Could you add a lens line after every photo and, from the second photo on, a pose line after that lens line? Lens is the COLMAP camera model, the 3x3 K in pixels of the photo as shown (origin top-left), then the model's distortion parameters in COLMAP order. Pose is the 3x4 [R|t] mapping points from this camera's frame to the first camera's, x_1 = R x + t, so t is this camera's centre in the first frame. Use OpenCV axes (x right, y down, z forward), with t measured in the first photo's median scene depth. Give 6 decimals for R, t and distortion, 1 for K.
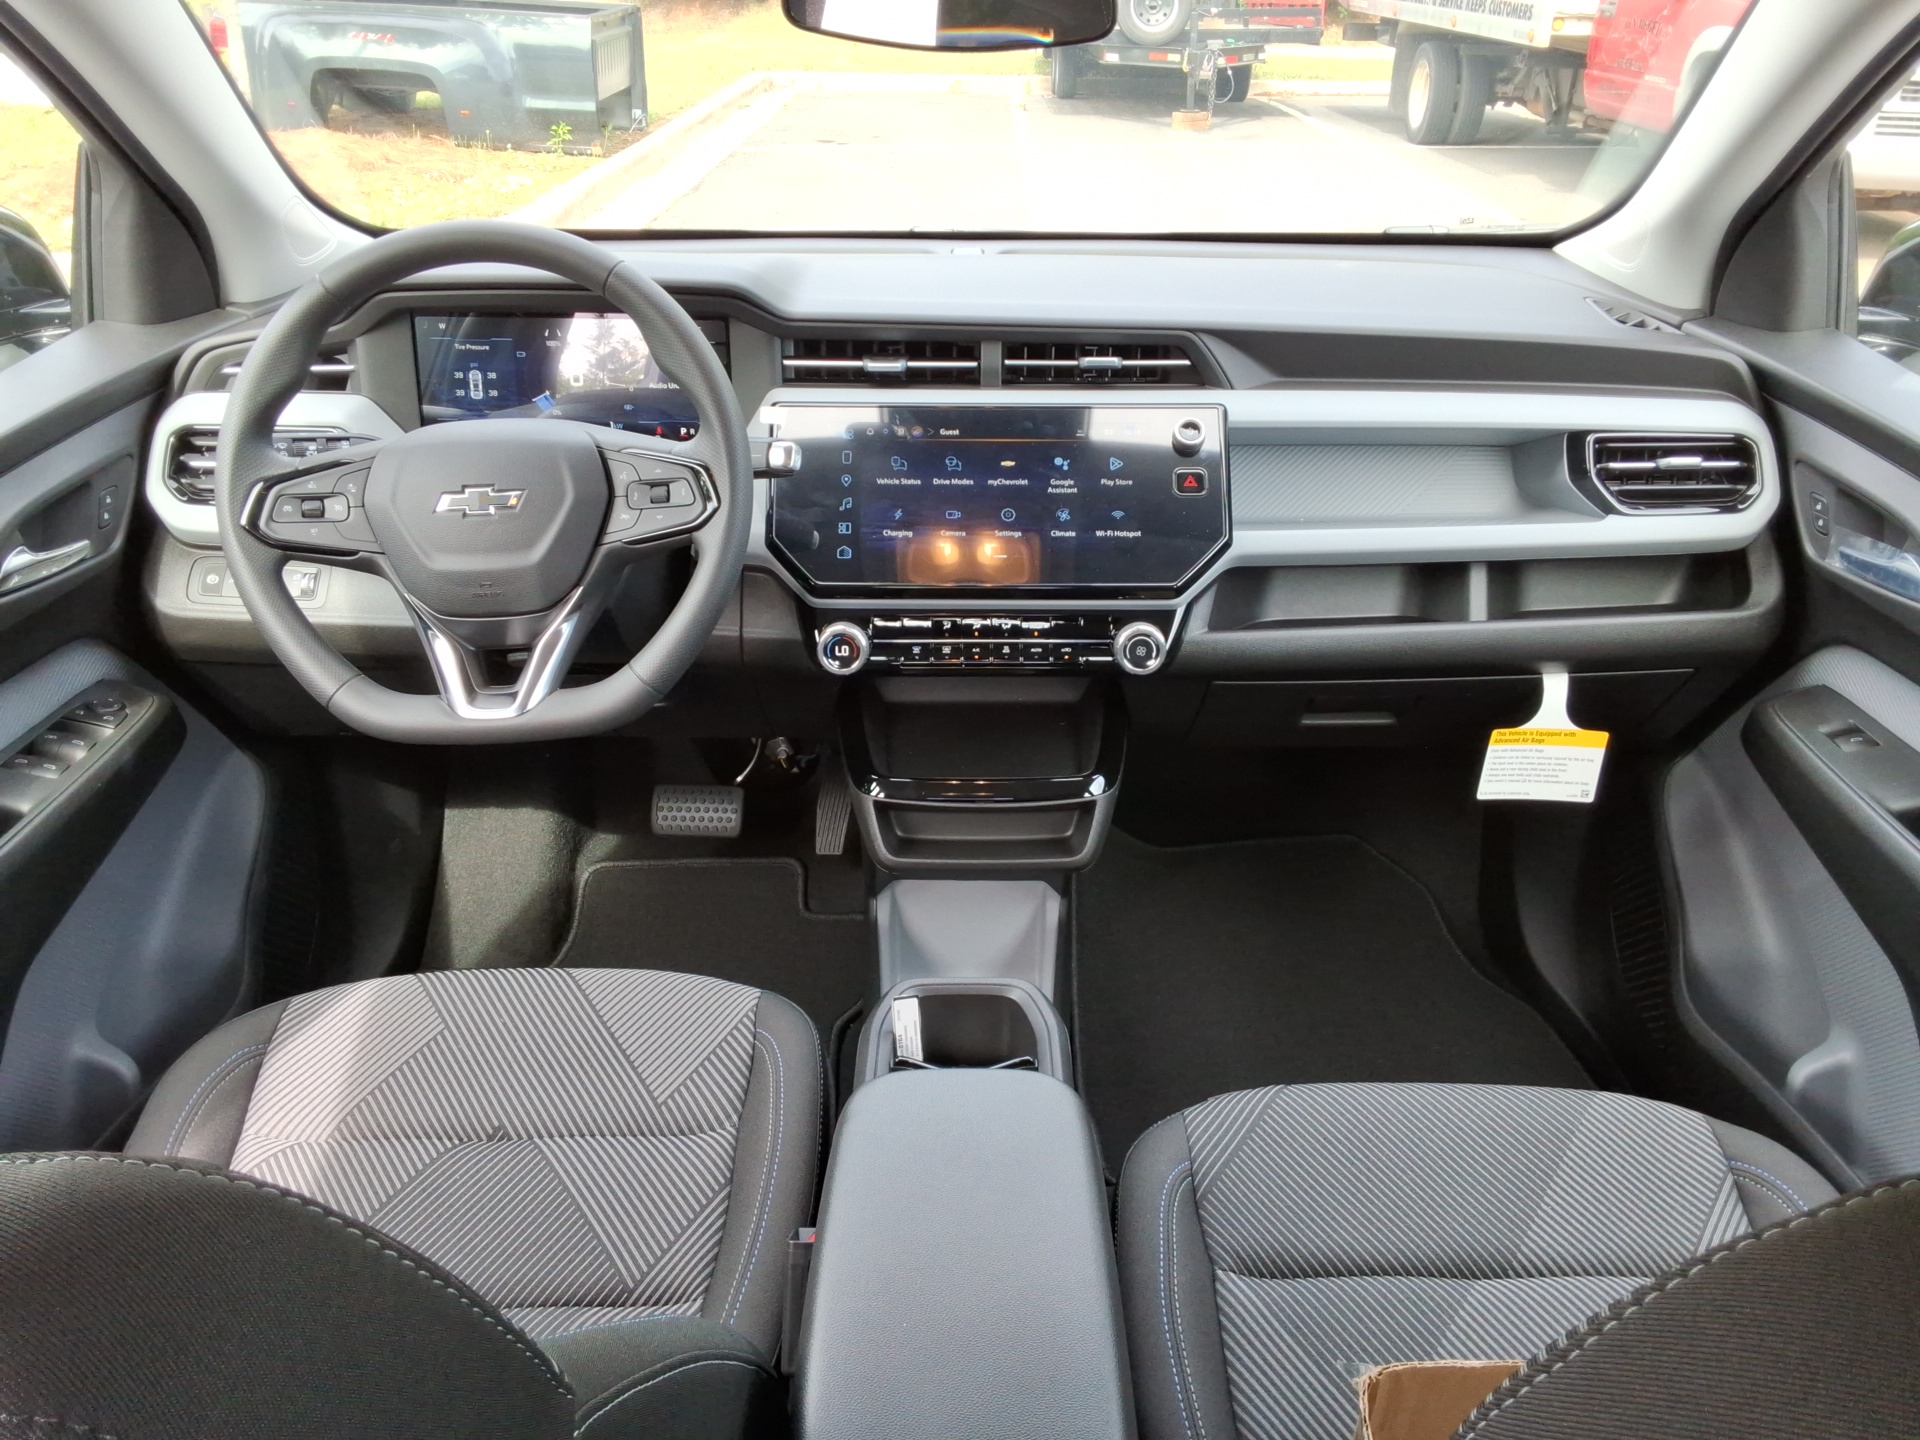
lens RADIAL K [[1547.0, 0, 973.5], [0, 1547.0, 701.2], [0, 0, 1]] dist [0.128110, -0.192579]
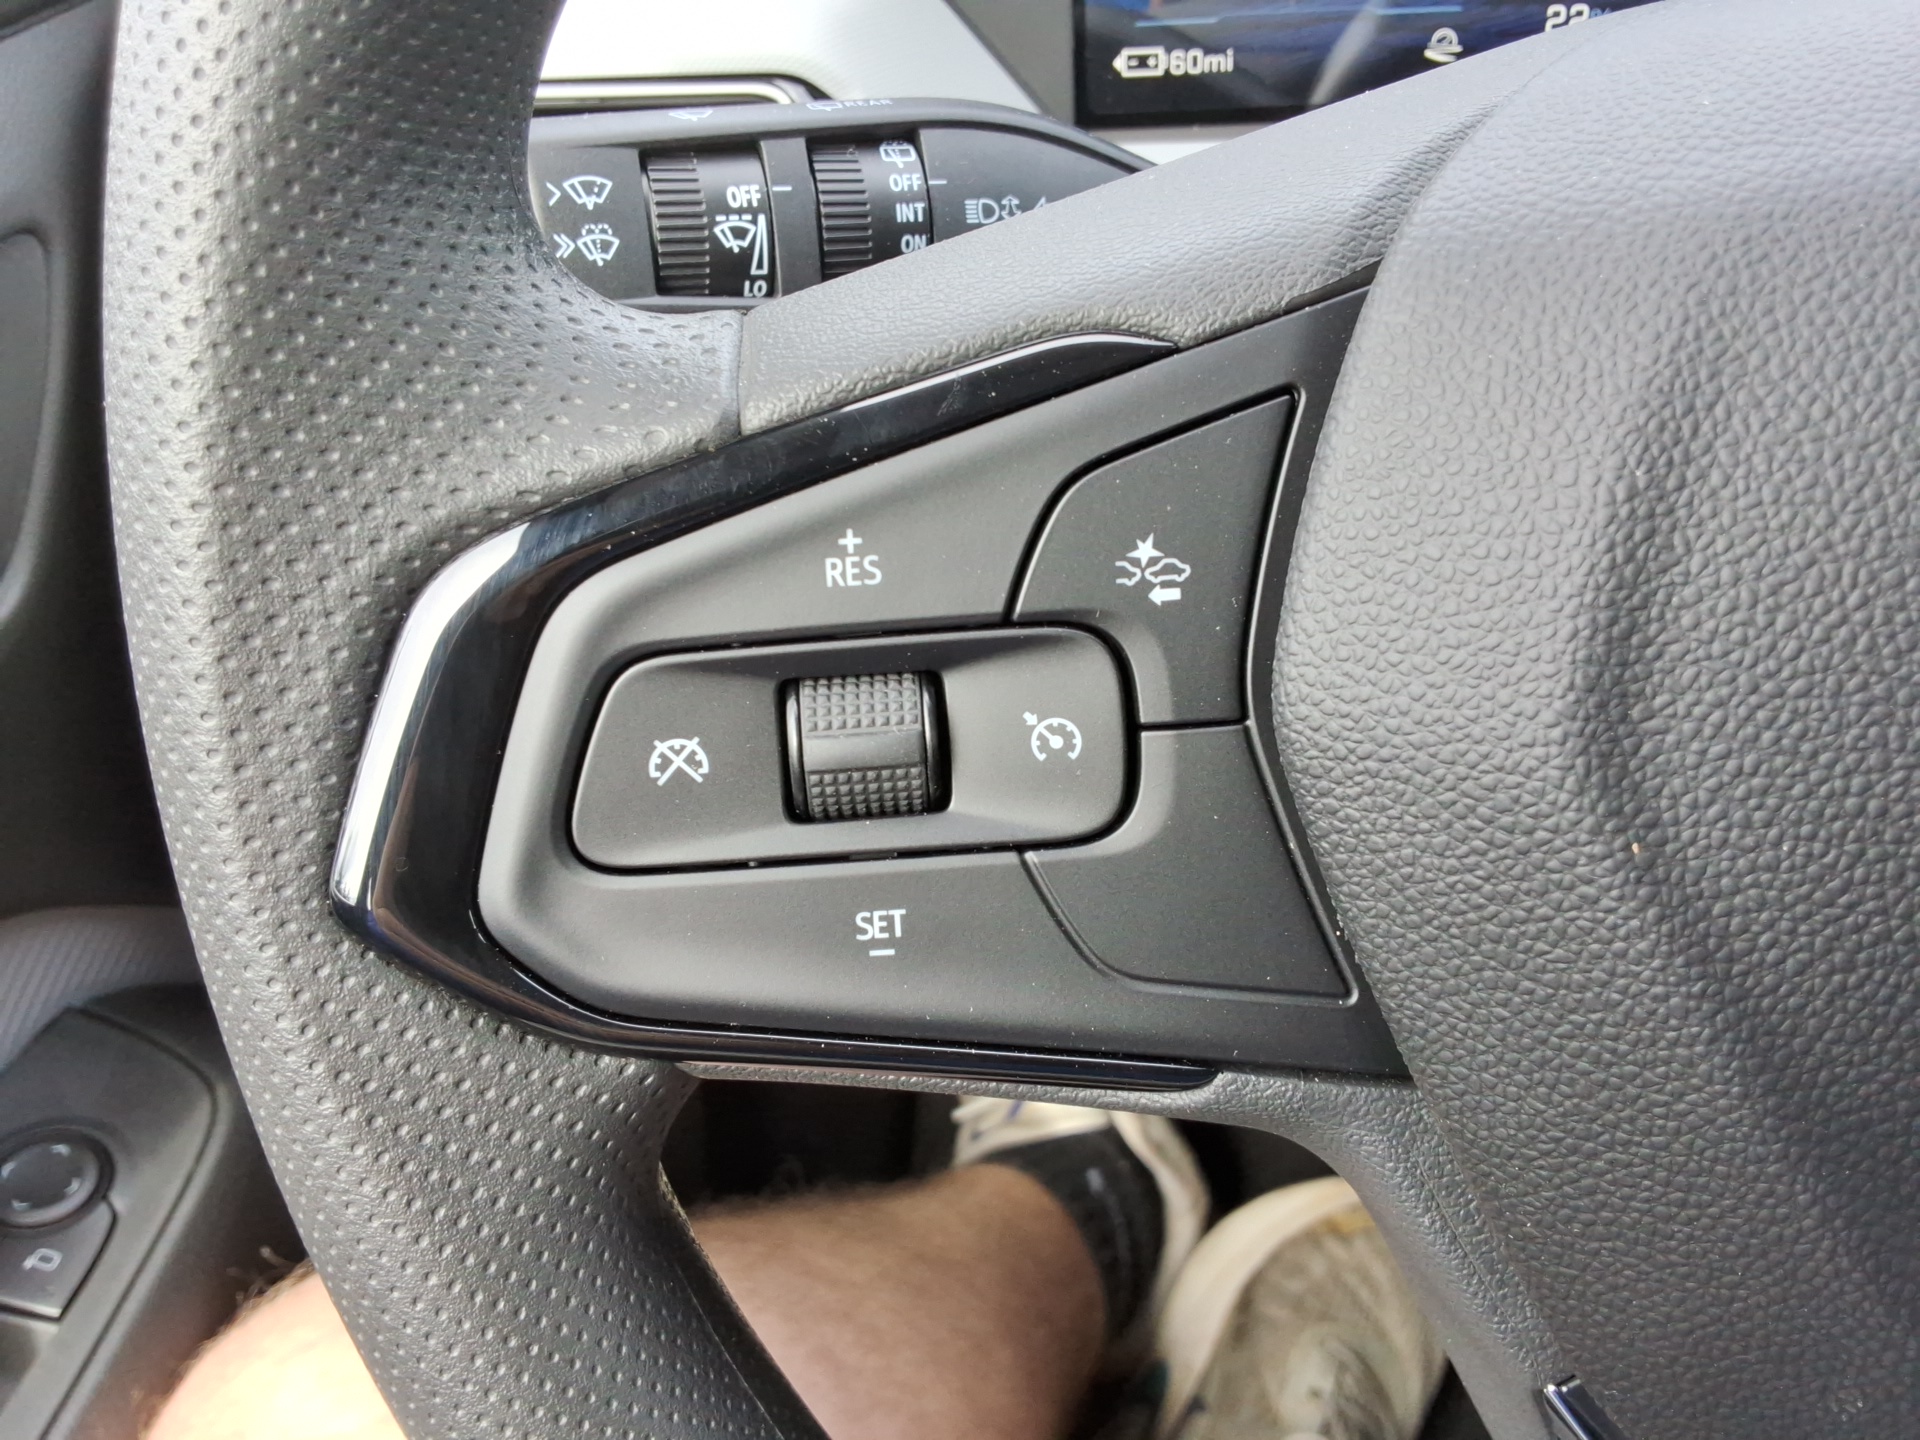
lens RADIAL K [[1547.0, 0, 973.5], [0, 1547.0, 701.2], [0, 0, 1]] dist [0.128110, -0.192579]
pose [[0.984981, 0.021703, -0.171296, -0.338454], [0.012953, 0.979986, 0.198644, -0.130561], [0.172179, -0.197879, 0.964986, 0.766292]]
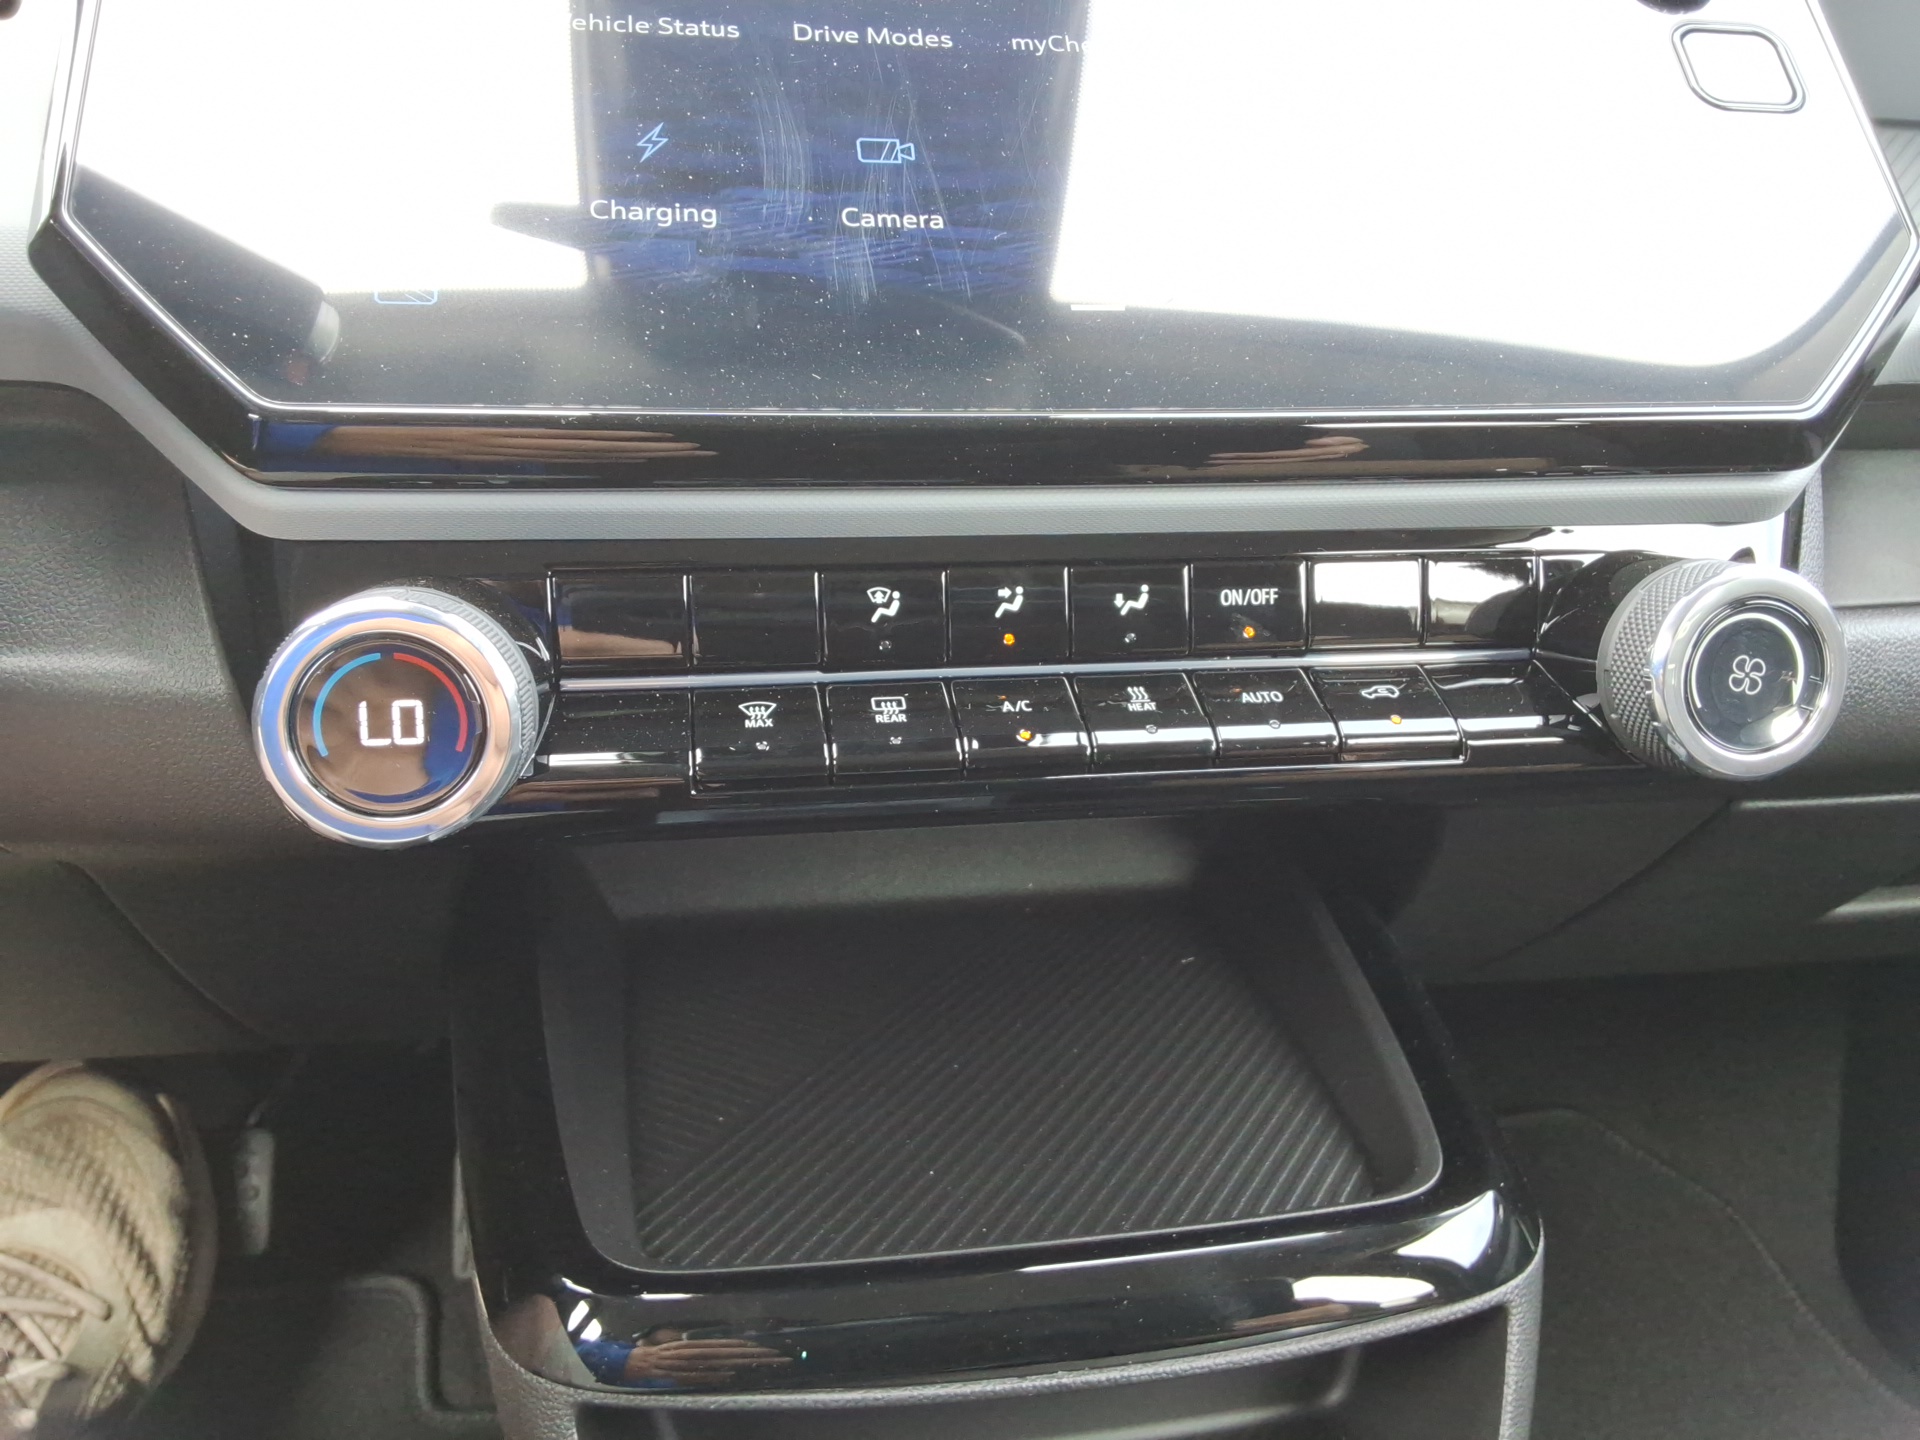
lens RADIAL K [[1547.0, 0, 973.5], [0, 1547.0, 701.2], [0, 0, 1]] dist [0.128110, -0.192579]
pose [[0.984288, -0.037511, 0.172539, -0.044212], [0.053453, 0.994623, -0.088702, -0.013434], [-0.168284, 0.096531, 0.981001, 0.760822]]
